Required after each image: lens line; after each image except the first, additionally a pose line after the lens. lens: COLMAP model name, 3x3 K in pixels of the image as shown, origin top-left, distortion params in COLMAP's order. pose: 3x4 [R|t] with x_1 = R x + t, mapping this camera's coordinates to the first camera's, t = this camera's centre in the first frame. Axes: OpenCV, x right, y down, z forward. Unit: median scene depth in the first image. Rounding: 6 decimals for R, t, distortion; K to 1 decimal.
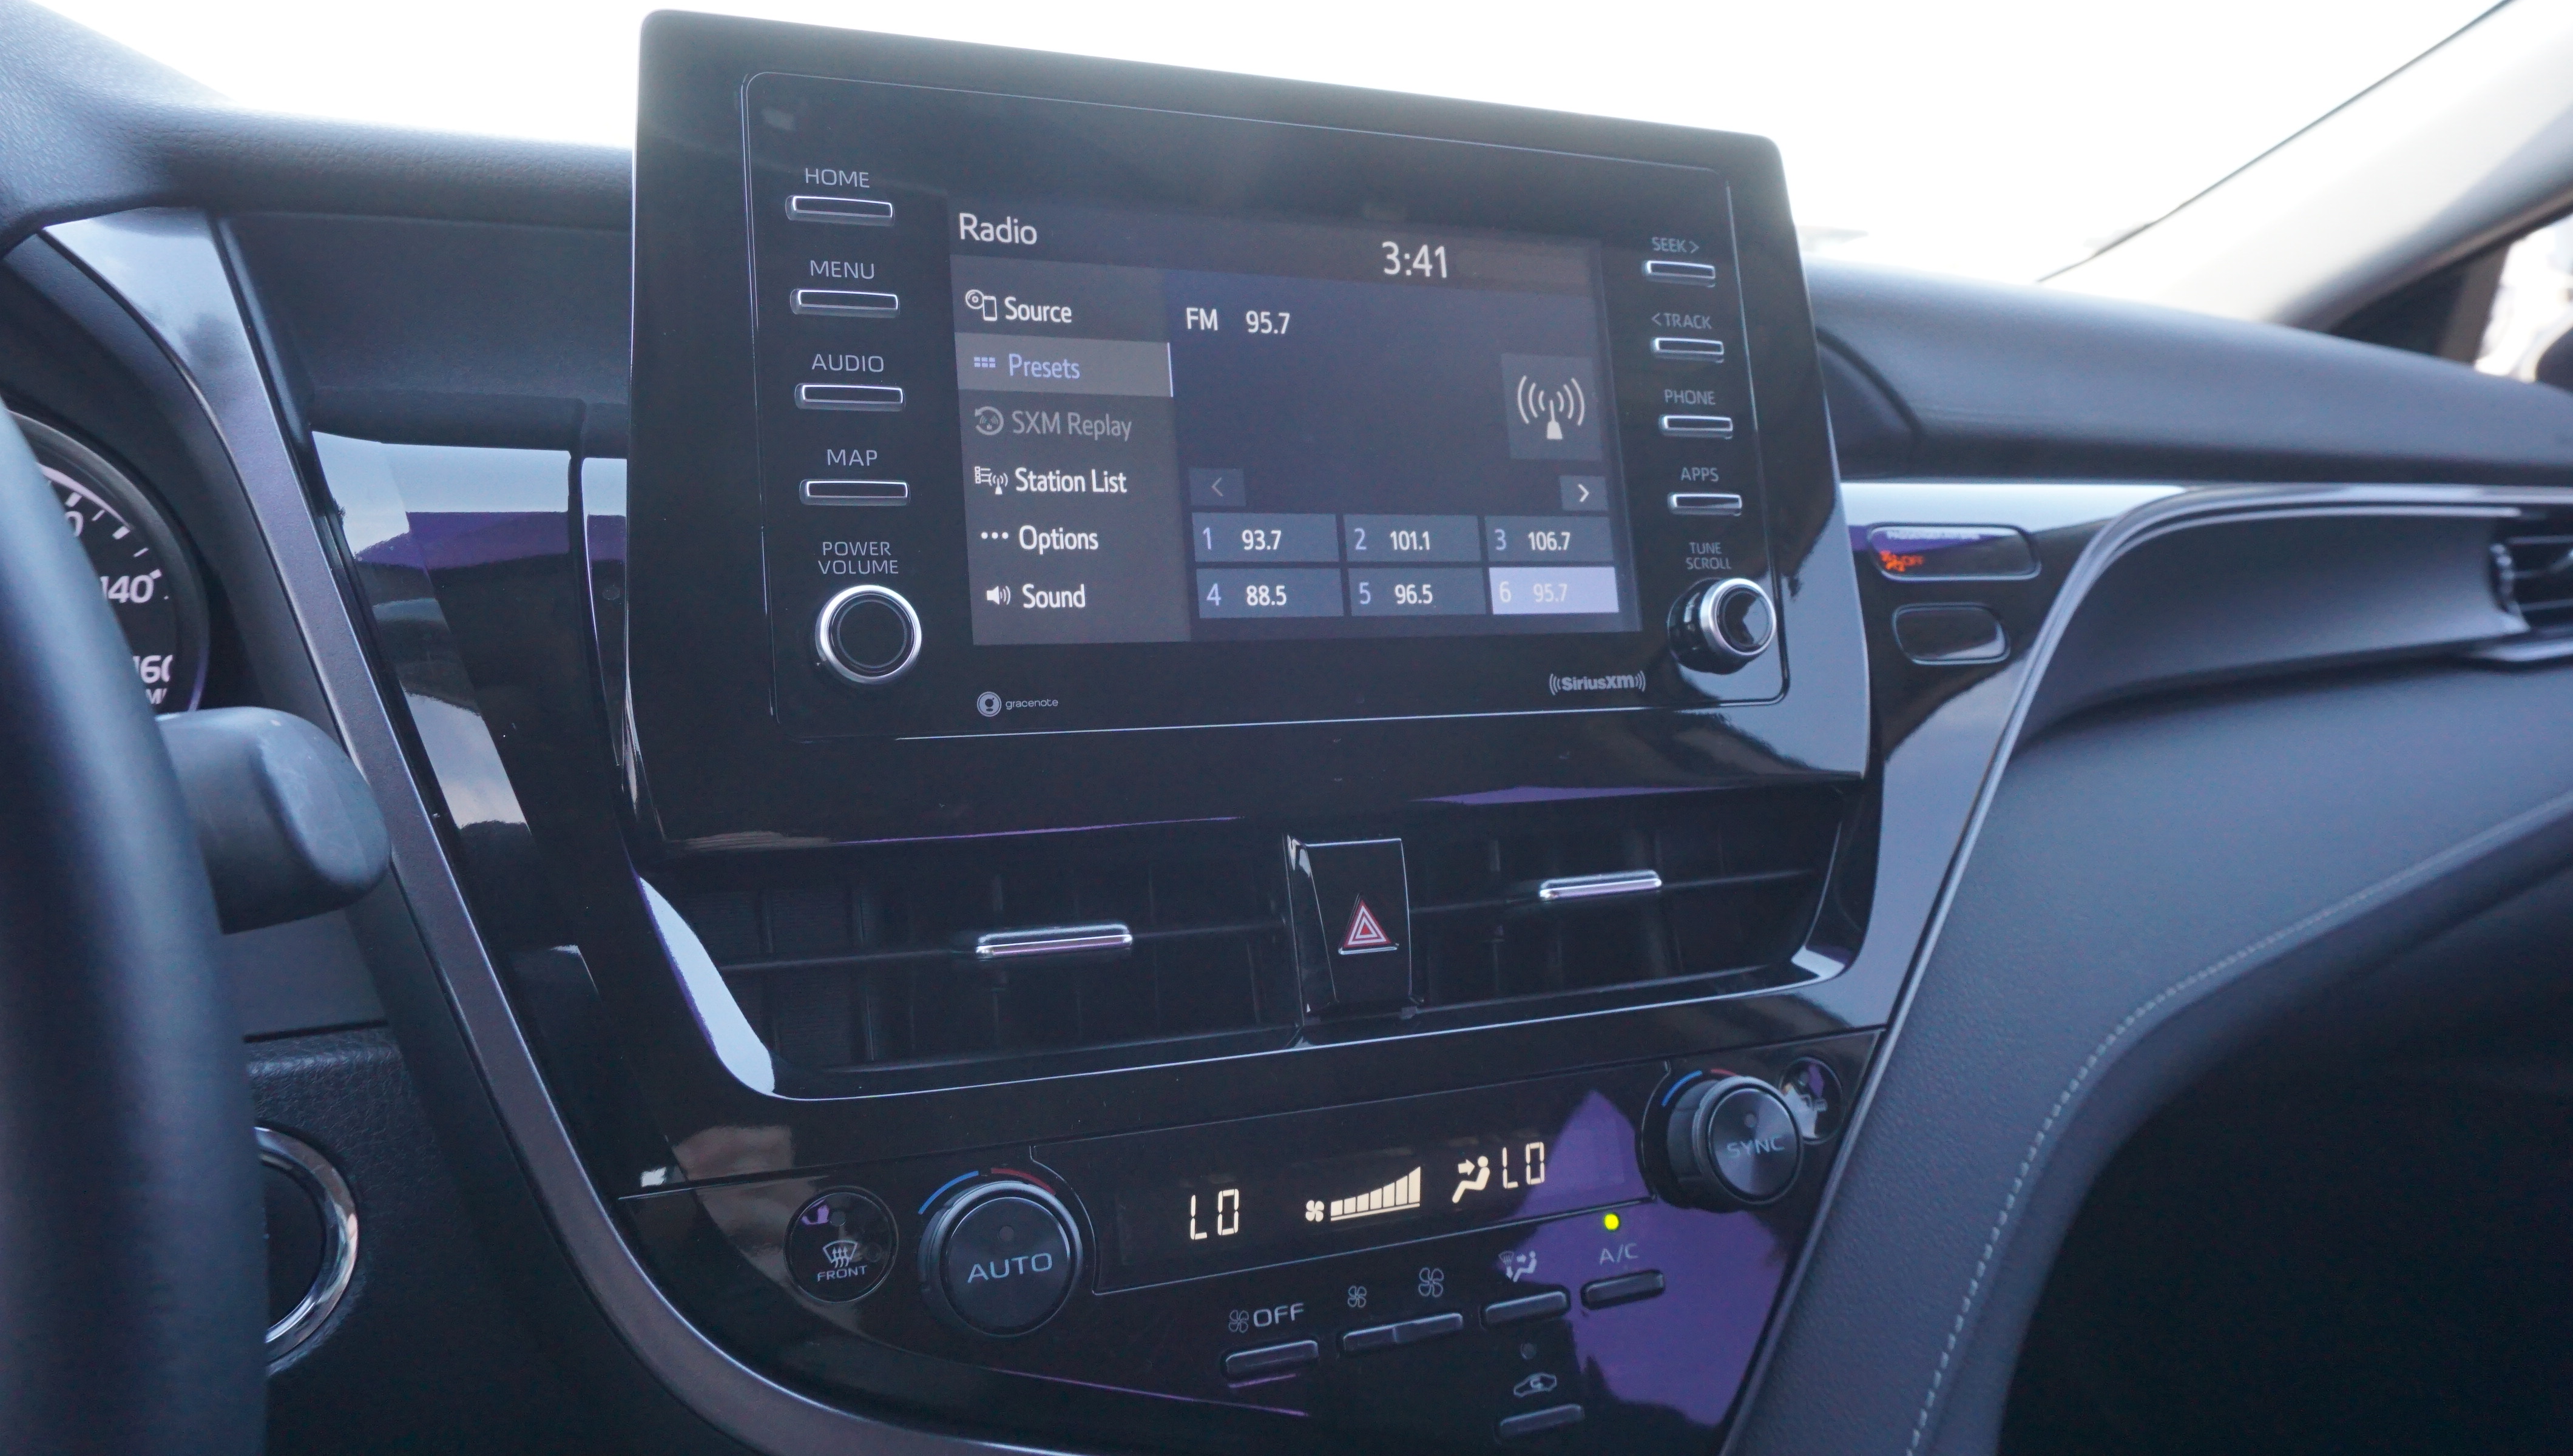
lens RADIAL K [[1734.5, 0, 1294.9], [0, 1734.5, 722.4], [0, 0, 1]] dist [-0.043147, 0.034689]
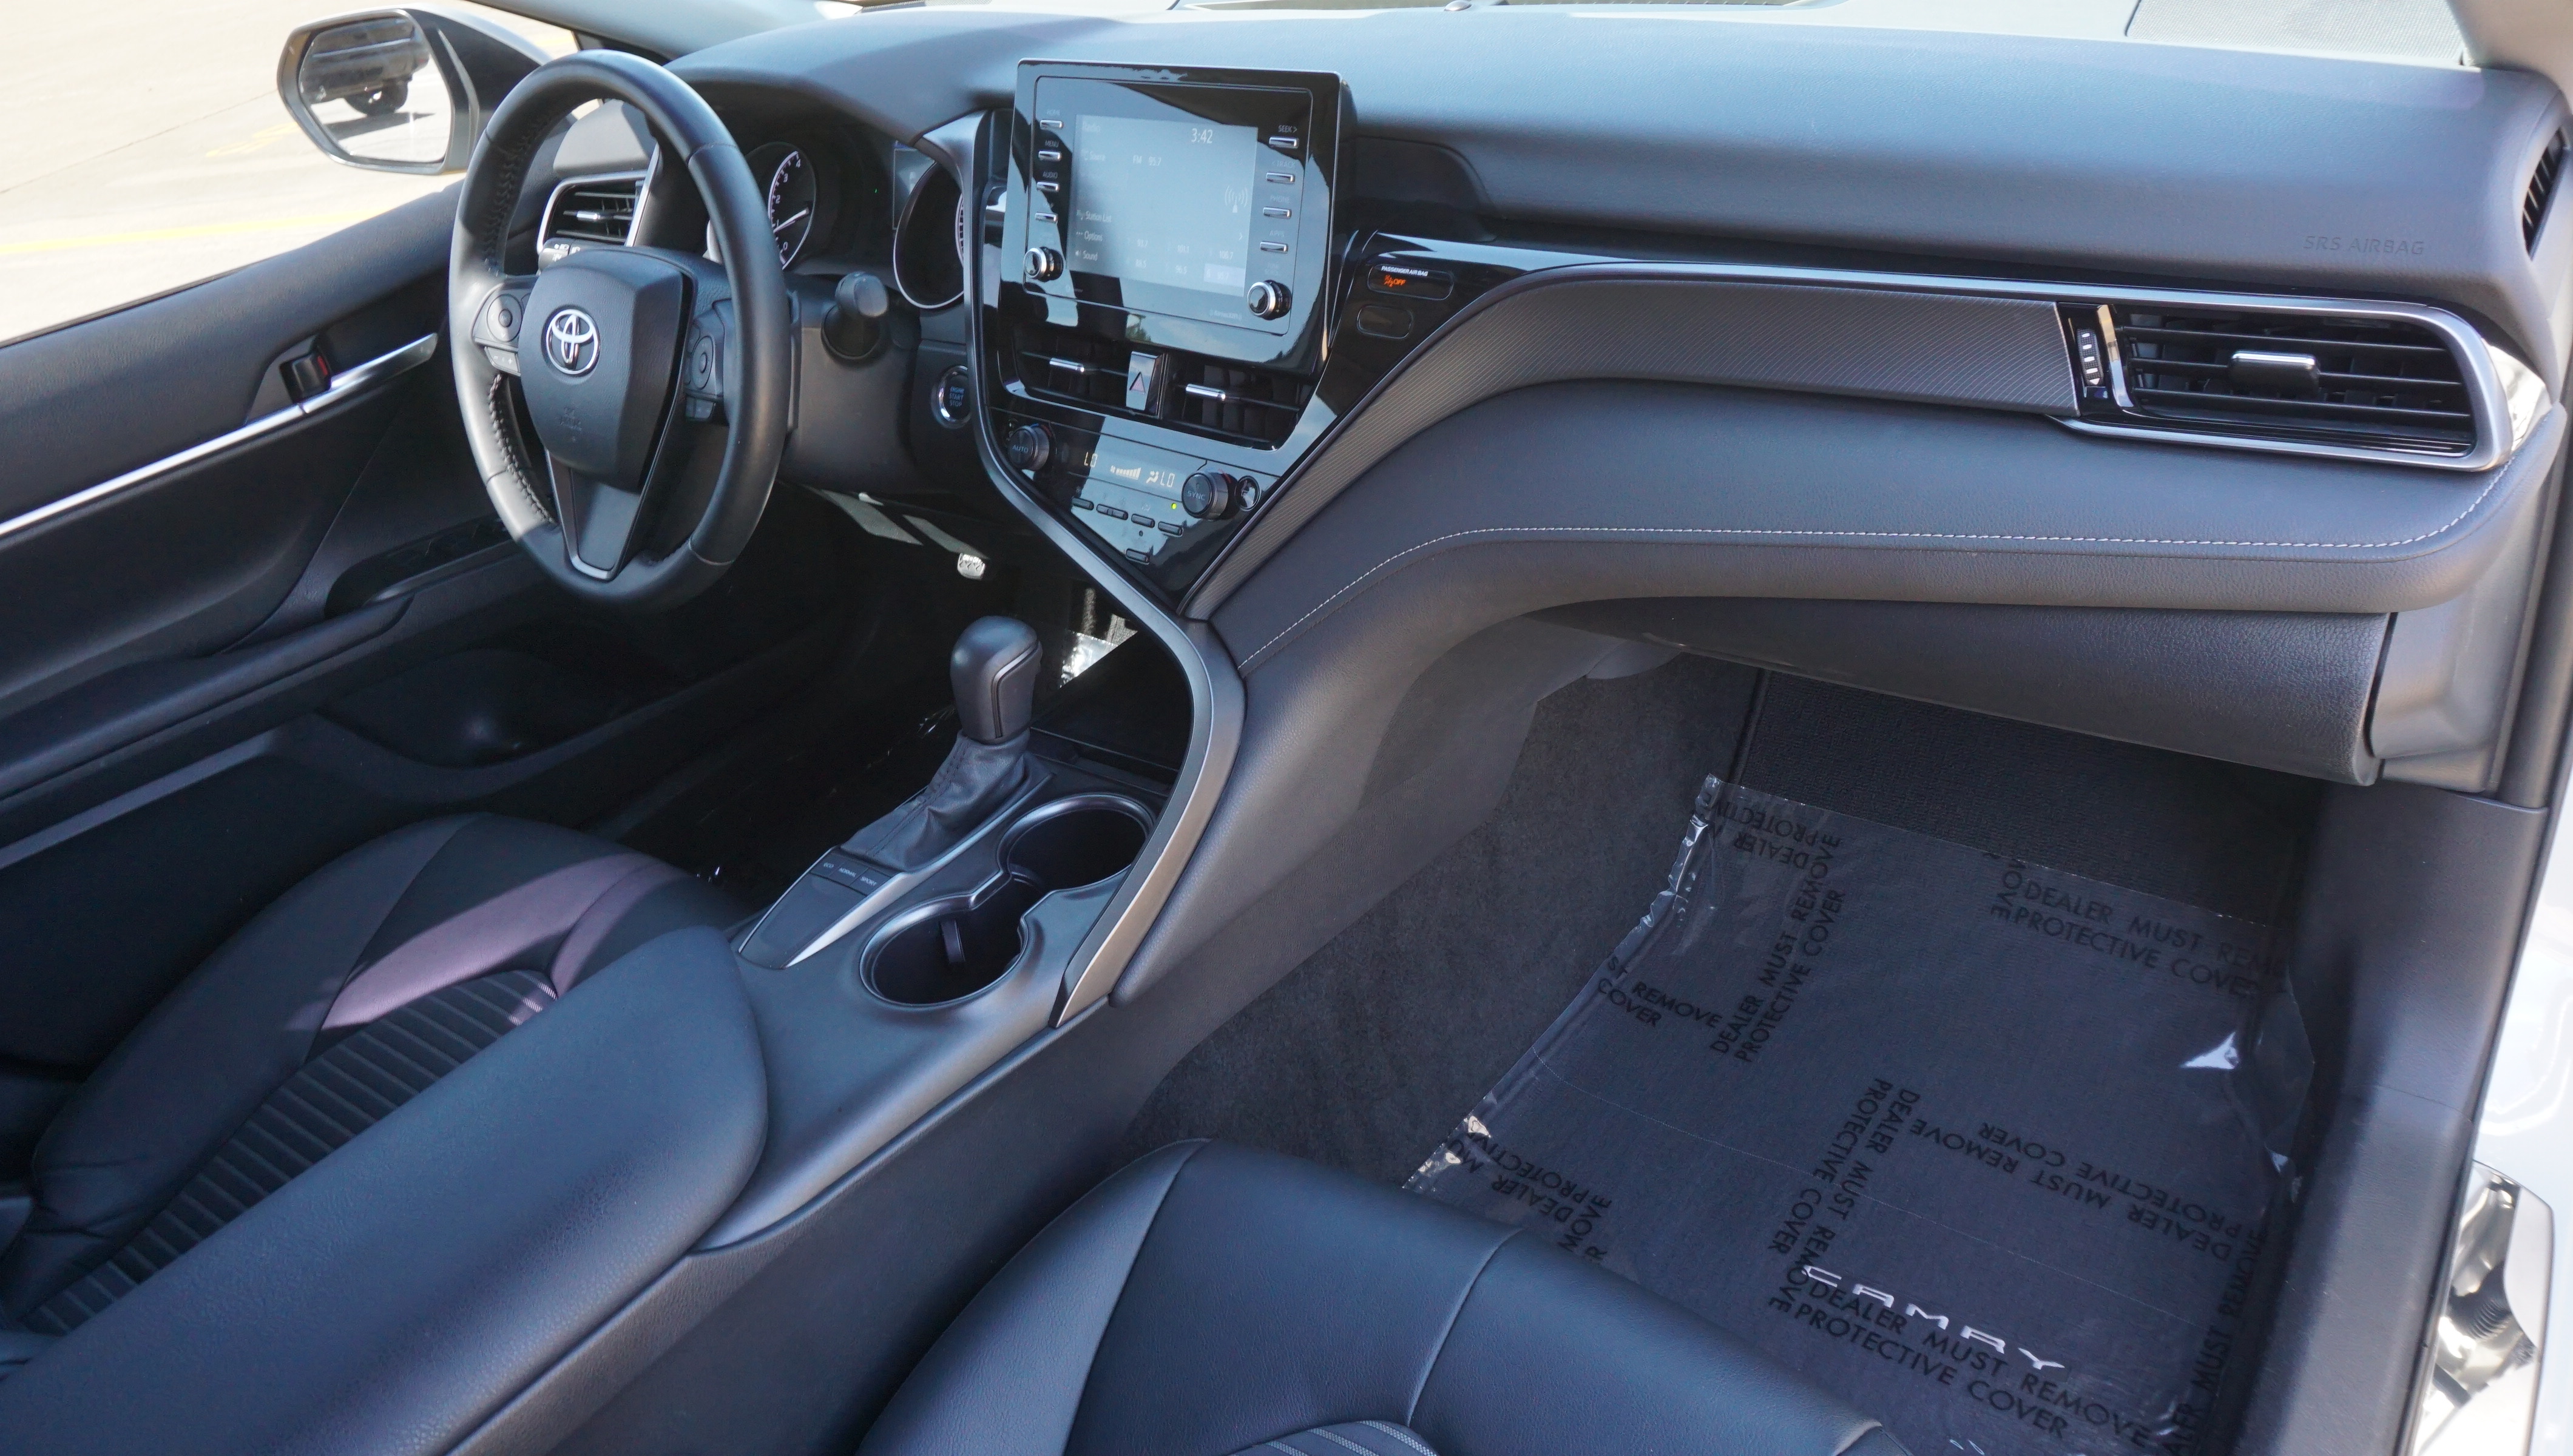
lens RADIAL K [[1734.5, 0, 1290.6], [0, 1734.5, 739.9], [0, 0, 1]] dist [-0.043147, 0.034689]
pose [[0.407213, 0.395962, -0.823038, 2.811033], [-0.043113, 0.908466, 0.415730, -0.568555], [0.912315, -0.133807, 0.387010, 0.005189]]
